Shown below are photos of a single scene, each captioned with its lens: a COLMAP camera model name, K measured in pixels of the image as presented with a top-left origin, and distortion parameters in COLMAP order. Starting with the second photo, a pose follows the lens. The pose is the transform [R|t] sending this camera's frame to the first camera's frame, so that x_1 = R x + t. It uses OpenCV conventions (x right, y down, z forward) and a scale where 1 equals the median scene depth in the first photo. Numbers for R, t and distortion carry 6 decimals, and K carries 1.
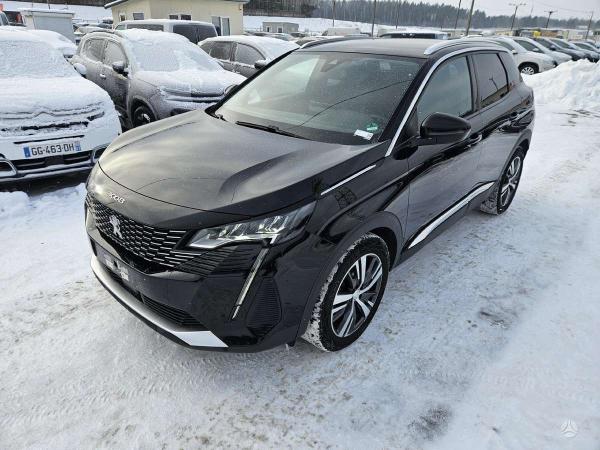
lens RADIAL K [[445.0, 0, 299.9], [0, 445.0, 222.0], [0, 0, 1]] dist [0.049217, -0.045872]
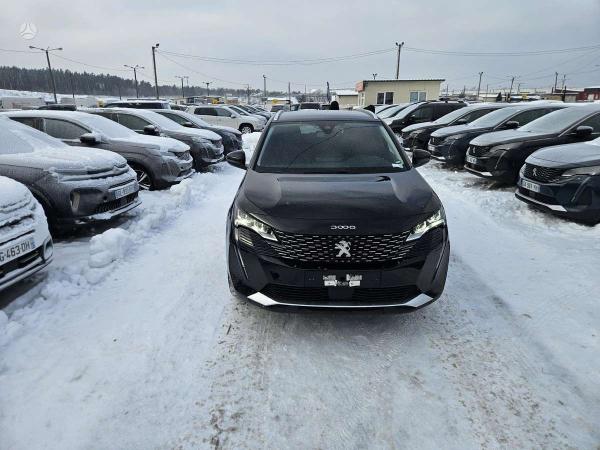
lens RADIAL K [[445.0, 0, 302.1], [0, 445.0, 226.3], [0, 0, 1]] dist [0.049217, -0.045872]
pose [[0.704469, -0.213606, 0.676828, -0.590132], [0.293661, 0.955901, -0.003973, -0.038900], [-0.646132, 0.201557, 0.736131, 0.032911]]
